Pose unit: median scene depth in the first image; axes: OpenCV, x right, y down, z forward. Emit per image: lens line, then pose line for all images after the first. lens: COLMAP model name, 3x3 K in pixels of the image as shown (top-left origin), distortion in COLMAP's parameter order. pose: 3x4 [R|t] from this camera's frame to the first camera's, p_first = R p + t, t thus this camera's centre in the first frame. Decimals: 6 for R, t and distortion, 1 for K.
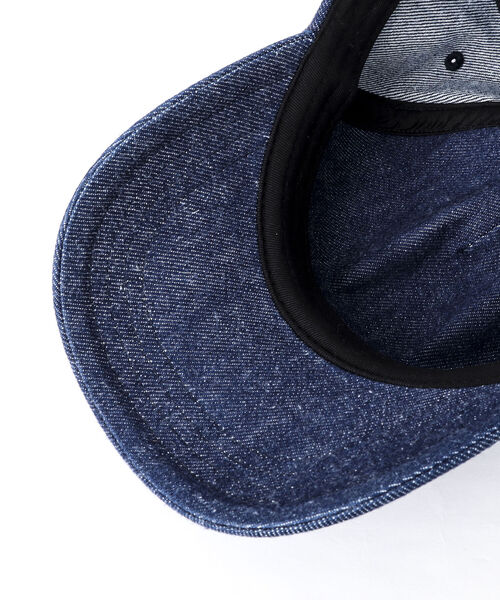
lens RADIAL K [[1262.4, 0, 251.5], [0, 1262.4, 300.0], [0, 0, 1]] dist [-0.157857, 0.000000]
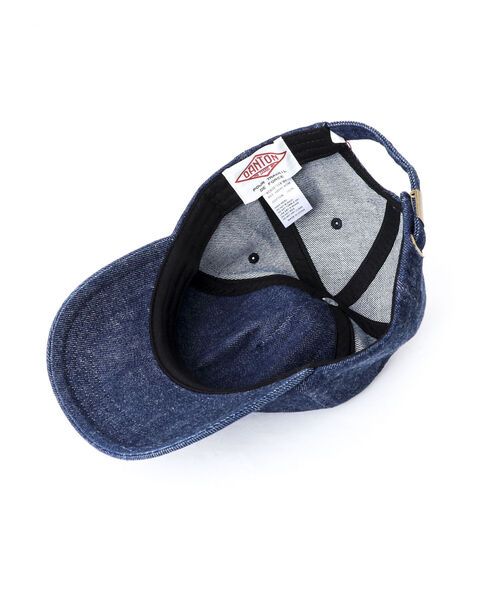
lens RADIAL K [[1262.4, 0, 249.2], [0, 1262.4, 299.8], [0, 0, 1]] dist [-0.157857, 0.000000]
pose [[0.997465, -0.050473, 0.050159, 0.064251], [0.063736, 0.947151, -0.314394, 0.531531], [-0.031640, 0.316794, 0.947967, -0.896886]]
